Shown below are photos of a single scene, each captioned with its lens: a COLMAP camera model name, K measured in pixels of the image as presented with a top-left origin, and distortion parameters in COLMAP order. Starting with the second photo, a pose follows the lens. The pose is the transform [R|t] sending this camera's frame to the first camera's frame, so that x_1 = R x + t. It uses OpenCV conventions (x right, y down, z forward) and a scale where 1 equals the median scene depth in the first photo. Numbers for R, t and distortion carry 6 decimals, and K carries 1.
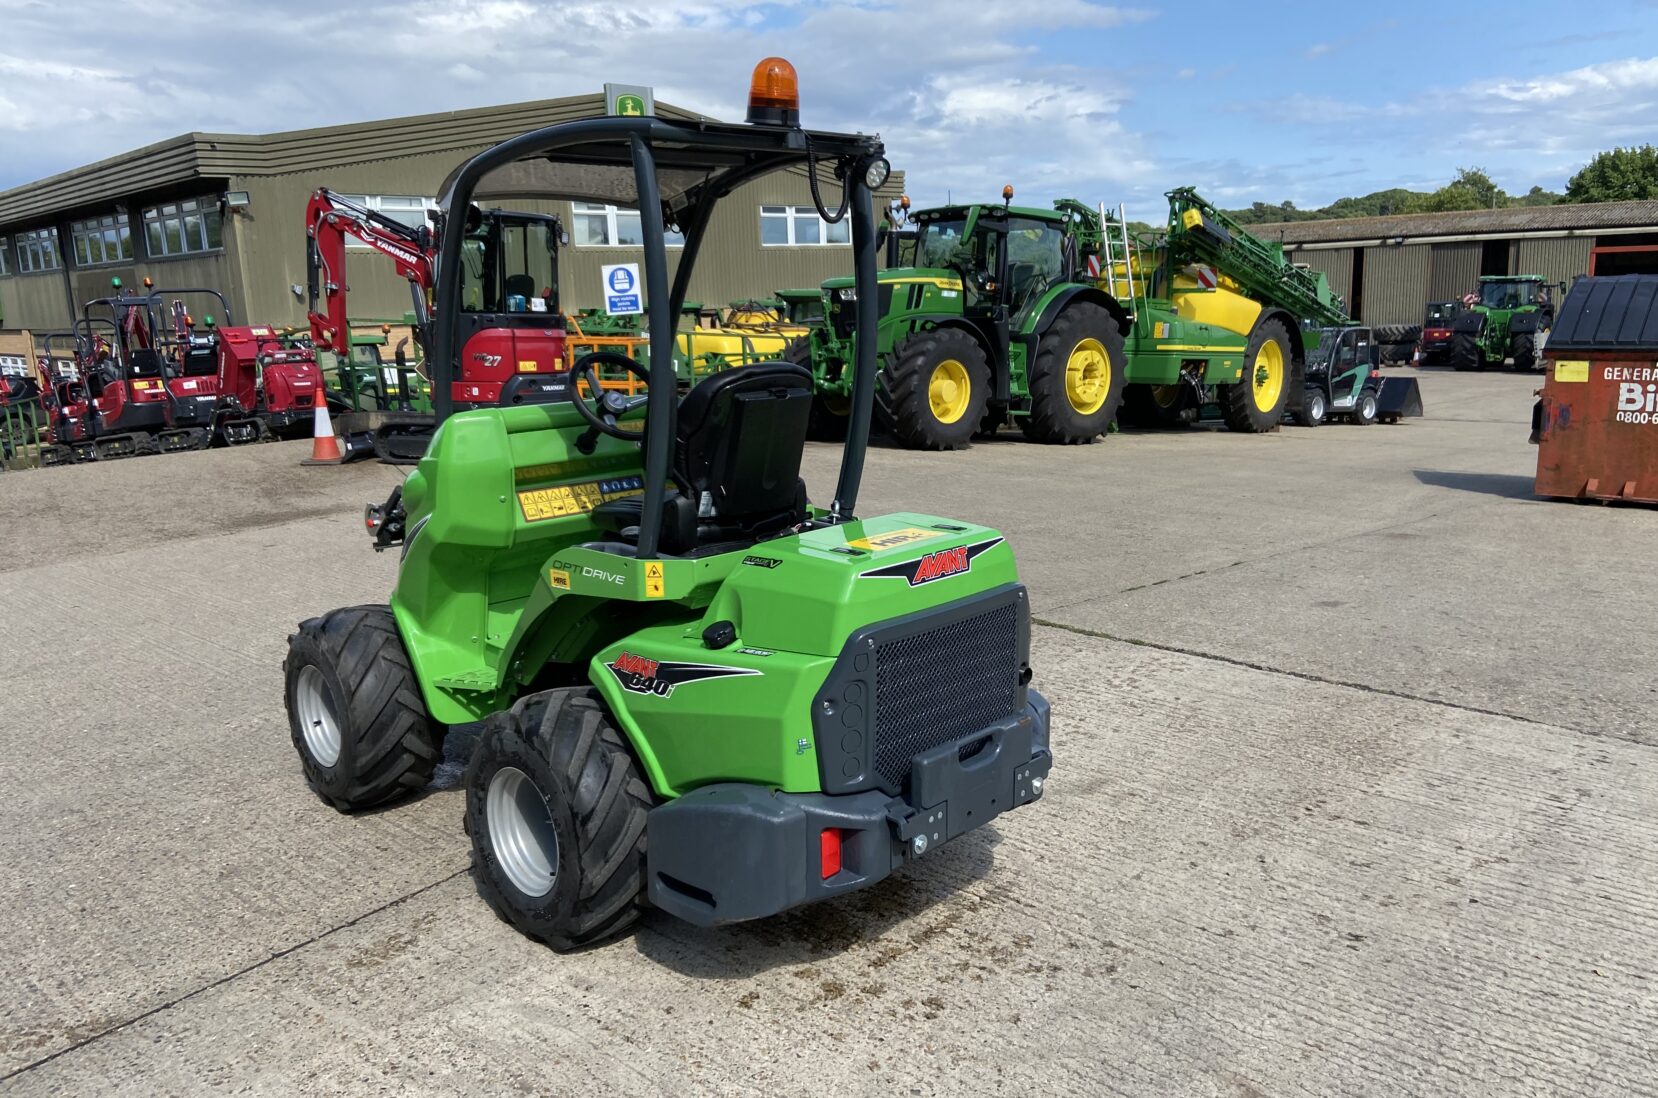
lens RADIAL K [[1265.7, 0, 835.4], [0, 1265.7, 521.0], [0, 0, 1]] dist [0.134293, -0.176174]
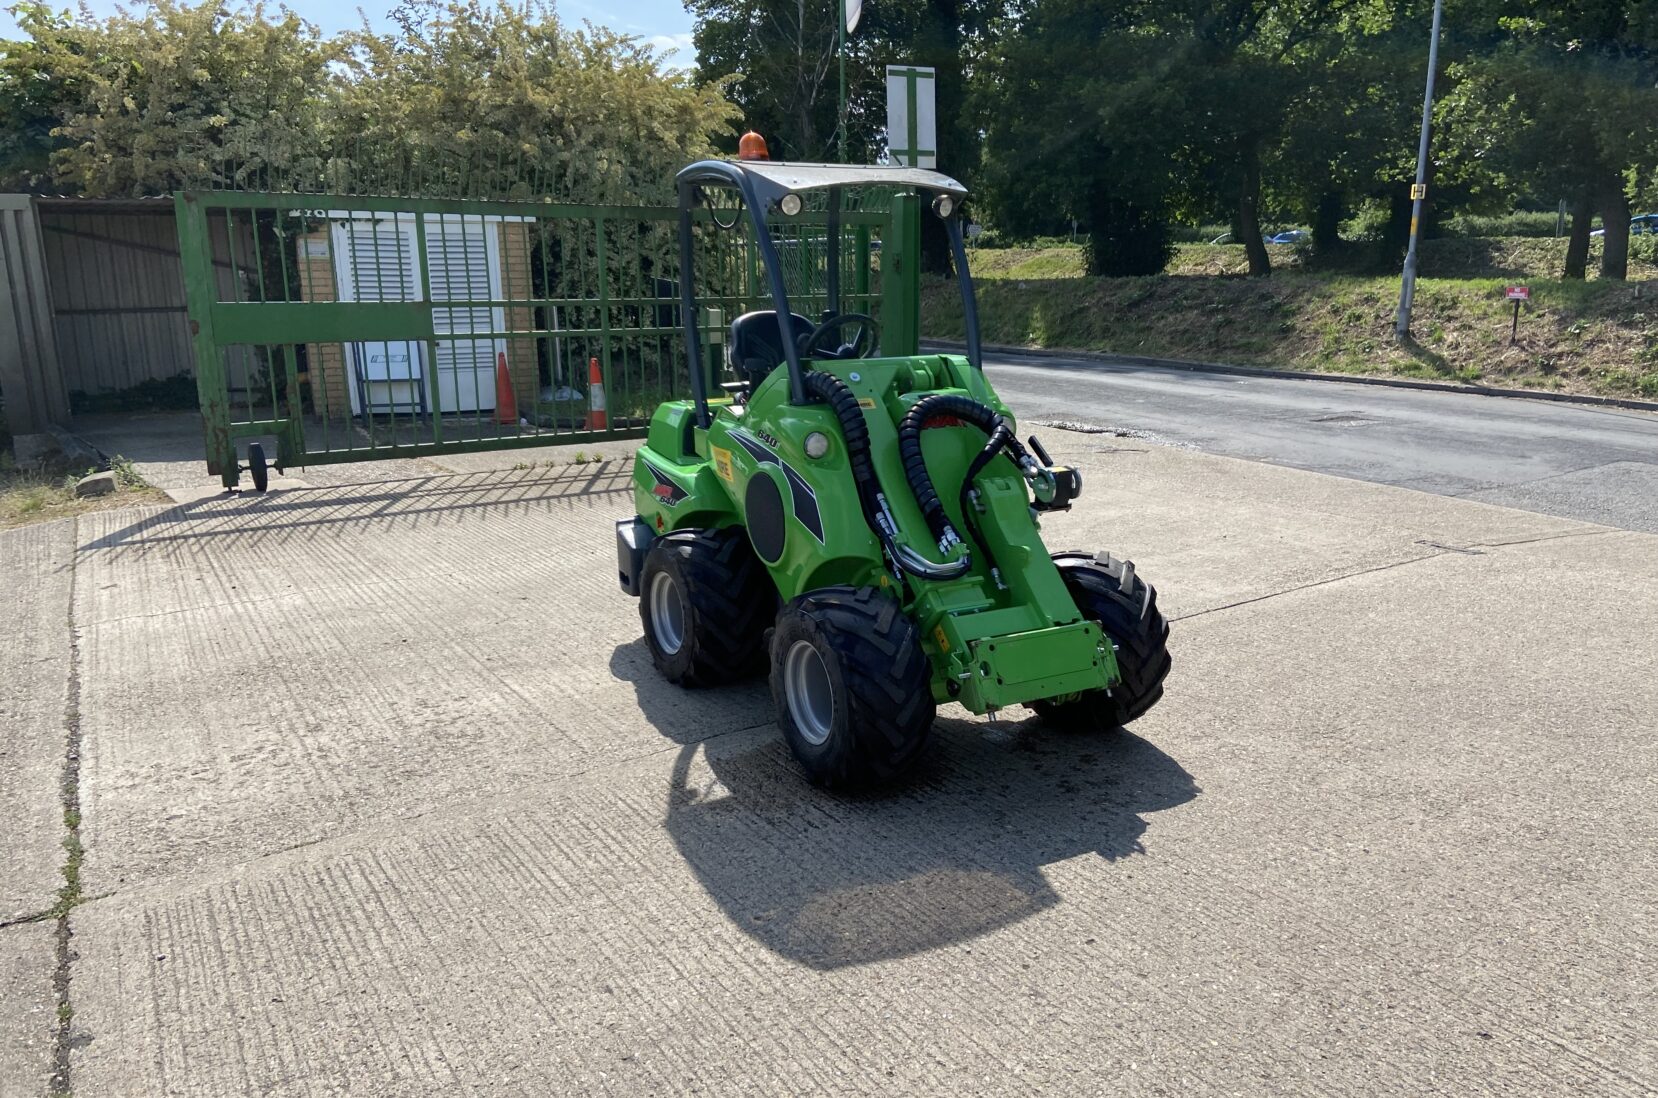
lens RADIAL K [[1237.1, 0, 848.8], [0, 1237.1, 549.6], [0, 0, 1]] dist [0.123291, -0.150567]
pose [[-0.968439, -0.015523, 0.248768, -0.345601], [0.084600, 0.918339, 0.386648, -0.277722], [-0.234455, 0.395490, -0.888042, 1.544031]]
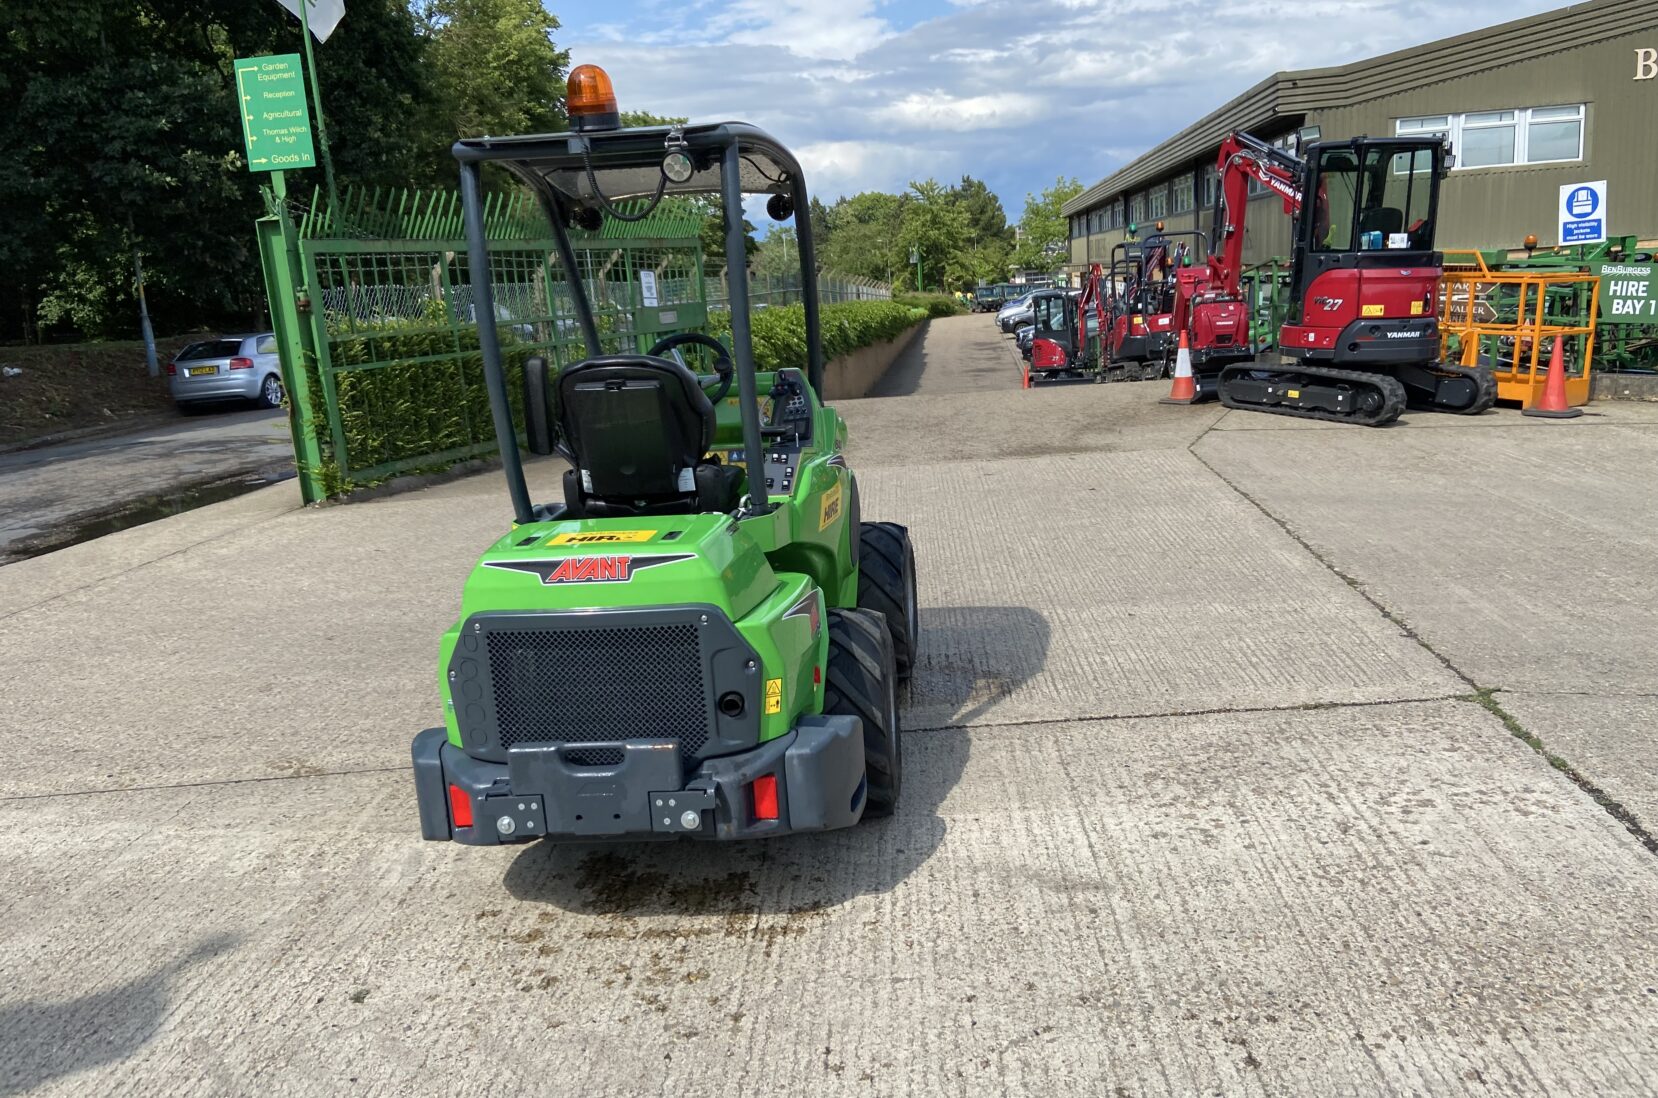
lens RADIAL K [[1265.7, 0, 835.4], [0, 1265.7, 521.0], [0, 0, 1]] dist [0.134293, -0.176174]
pose [[0.635322, 0.145130, -0.758487, 0.533689], [-0.100858, 0.989363, 0.104827, -0.071058], [0.765632, 0.009900, 0.643202, 0.277442]]
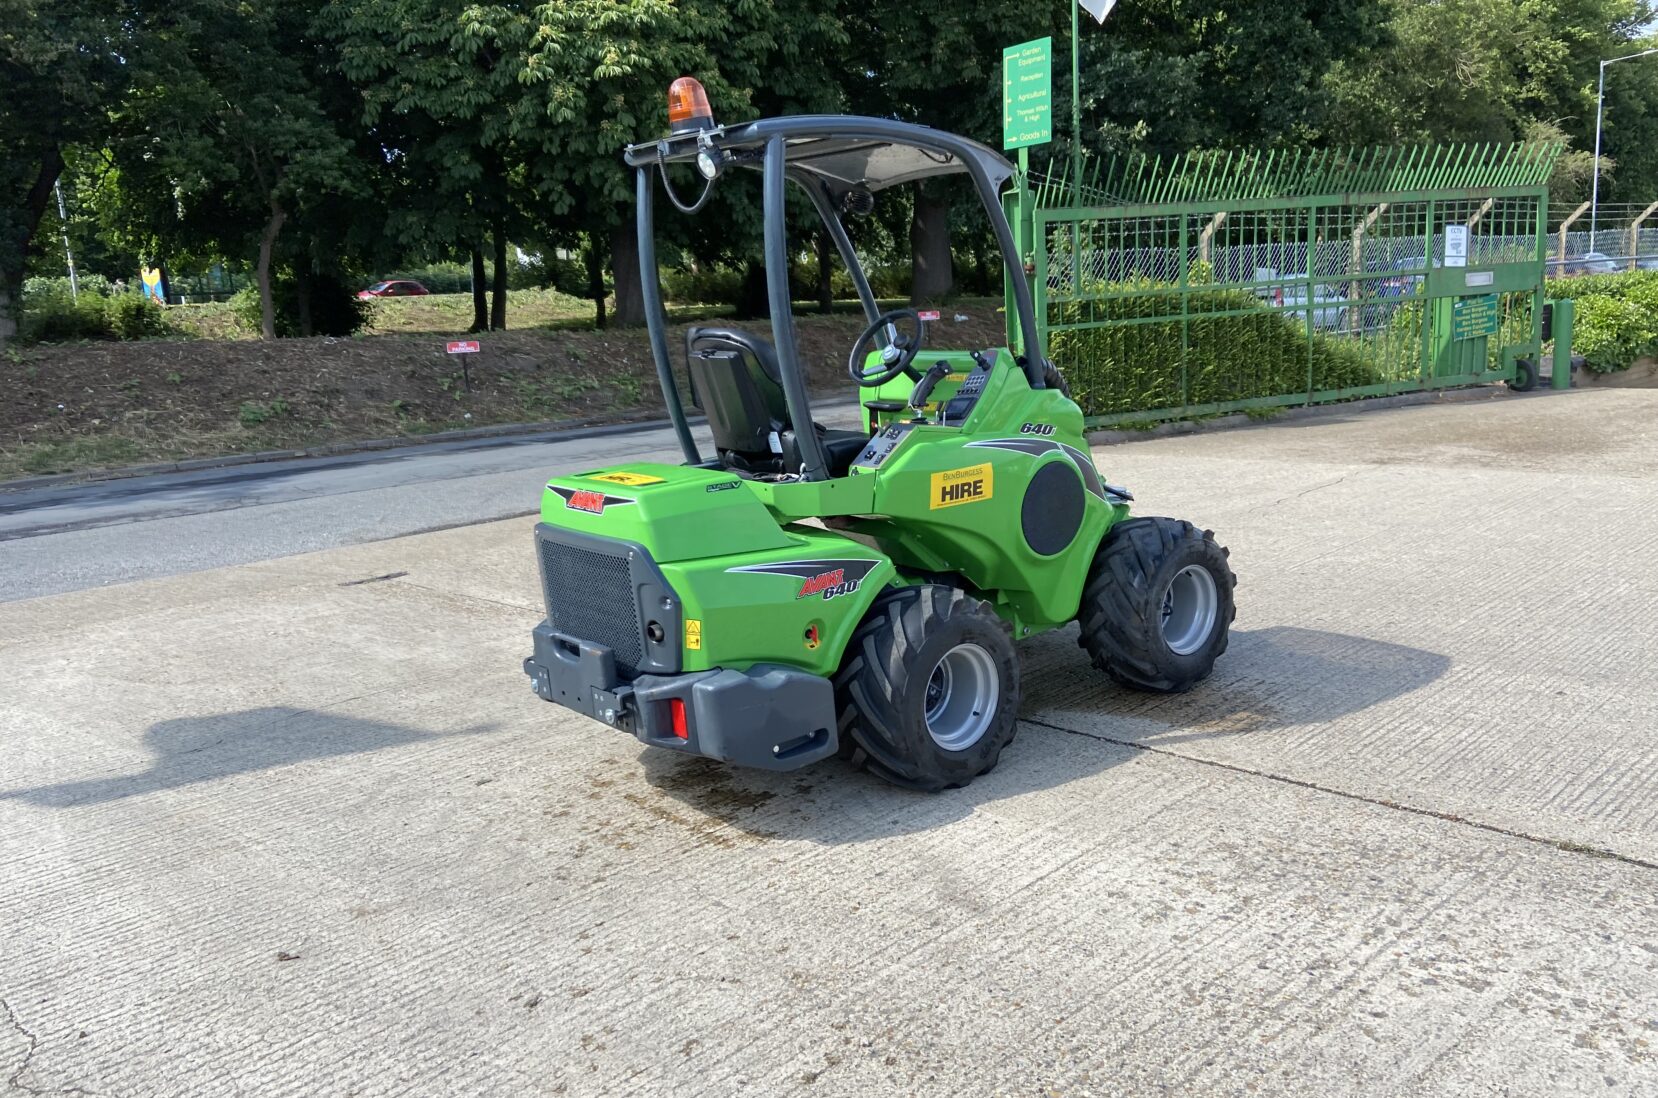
lens RADIAL K [[1249.4, 0, 822.1], [0, 1249.4, 552.2], [0, 0, 1]] dist [0.117021, -0.130827]
pose [[-0.076043, 0.244724, -0.966606, 0.701794], [-0.124447, 0.959504, 0.252716, -0.142255], [0.989308, 0.139508, -0.042508, 0.712708]]
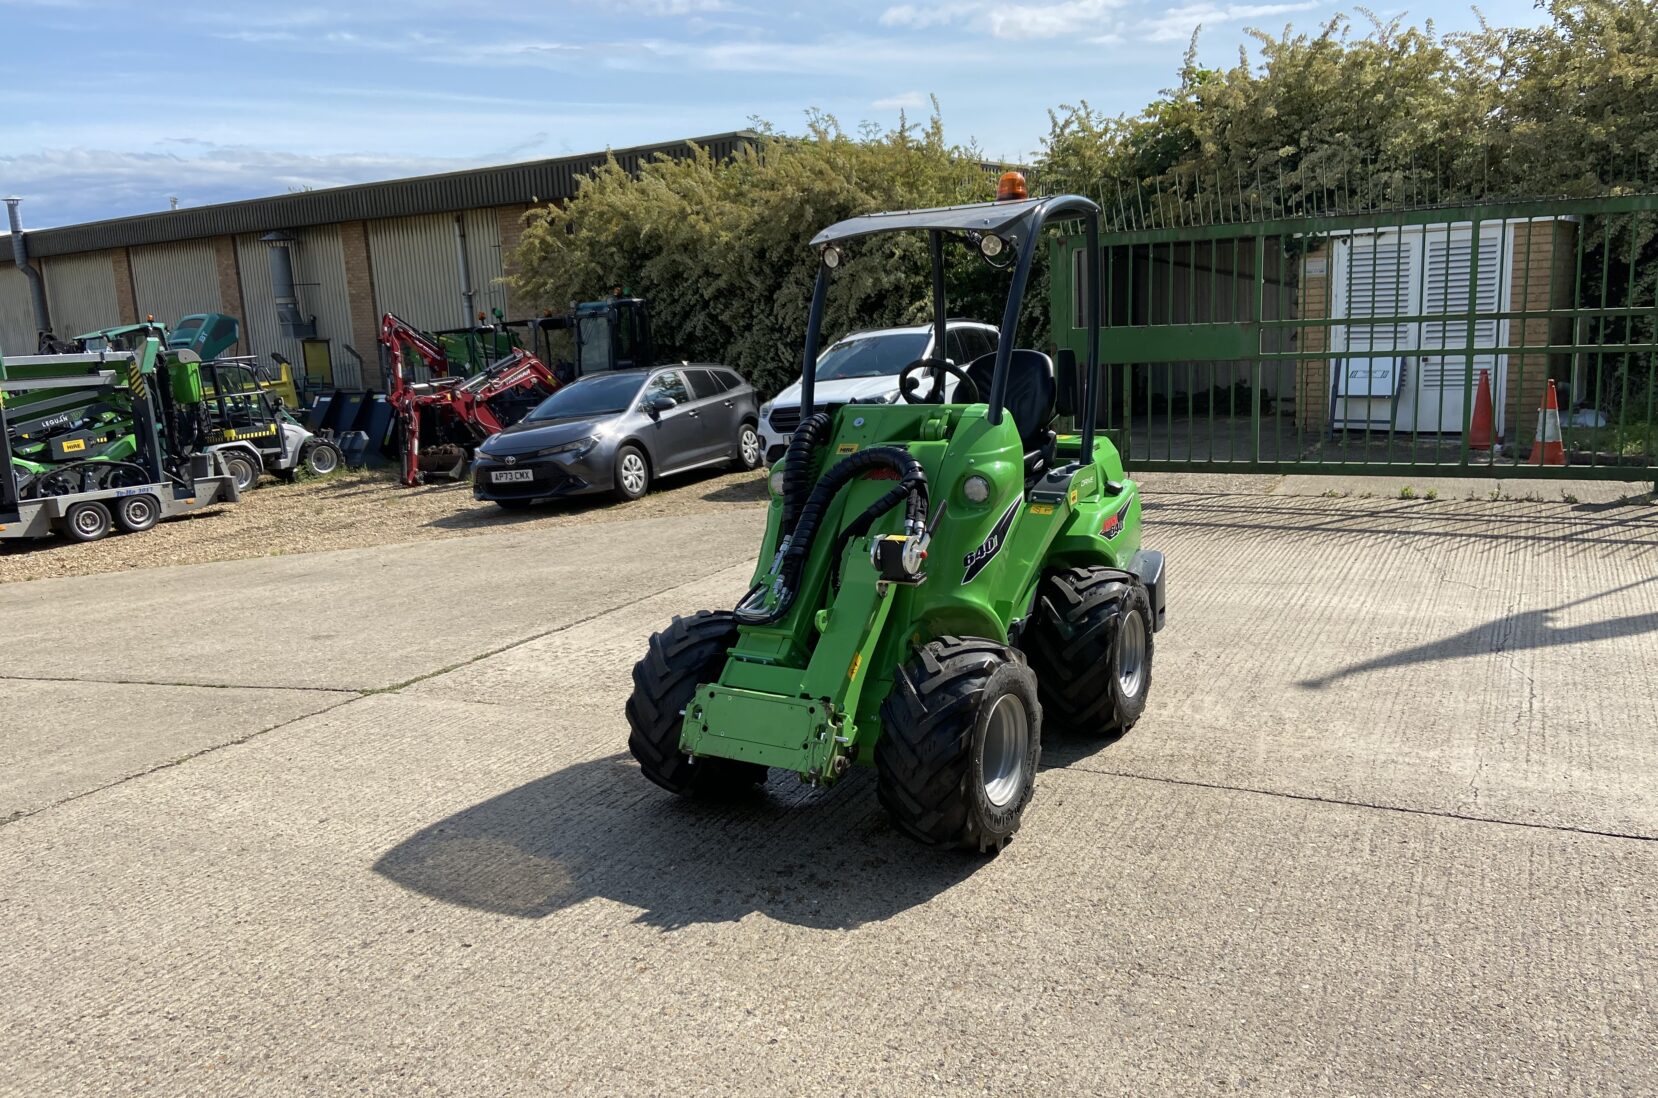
lens RADIAL K [[1237.1, 0, 848.8], [0, 1237.1, 549.6], [0, 0, 1]] dist [0.123291, -0.150567]
pose [[-0.268405, -0.141623, 0.952839, -0.939817], [0.231519, 0.950658, 0.206515, -0.155755], [-0.935071, 0.276030, -0.222373, 0.983063]]
